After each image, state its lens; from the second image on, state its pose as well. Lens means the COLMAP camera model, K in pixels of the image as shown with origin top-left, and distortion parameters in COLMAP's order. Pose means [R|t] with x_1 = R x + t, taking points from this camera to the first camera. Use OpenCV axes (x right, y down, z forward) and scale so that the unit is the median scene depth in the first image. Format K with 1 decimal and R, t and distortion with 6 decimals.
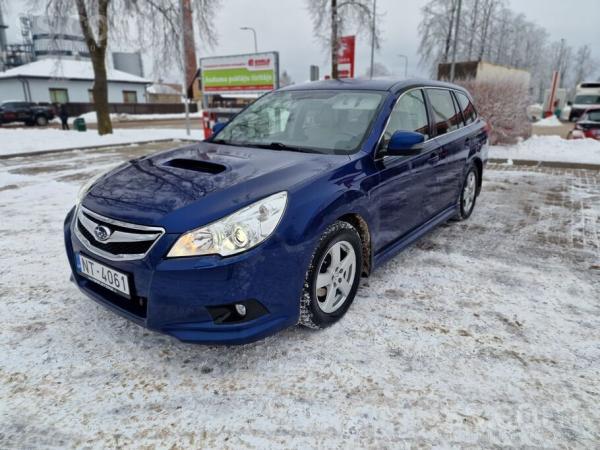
lens RADIAL K [[396.5, 0, 297.3], [0, 396.5, 224.3], [0, 0, 1]] dist [0.054952, -0.044287]
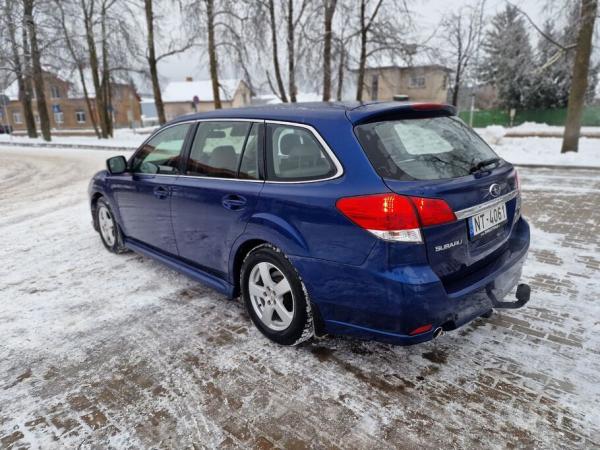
lens RADIAL K [[396.5, 0, 295.1], [0, 396.5, 225.9], [0, 0, 1]] dist [0.054952, -0.044287]
pose [[-0.143473, 0.264234, -0.953727, 0.365090], [-0.263089, 0.918838, 0.294145, -0.135585], [0.954044, 0.293117, -0.062311, 0.405226]]
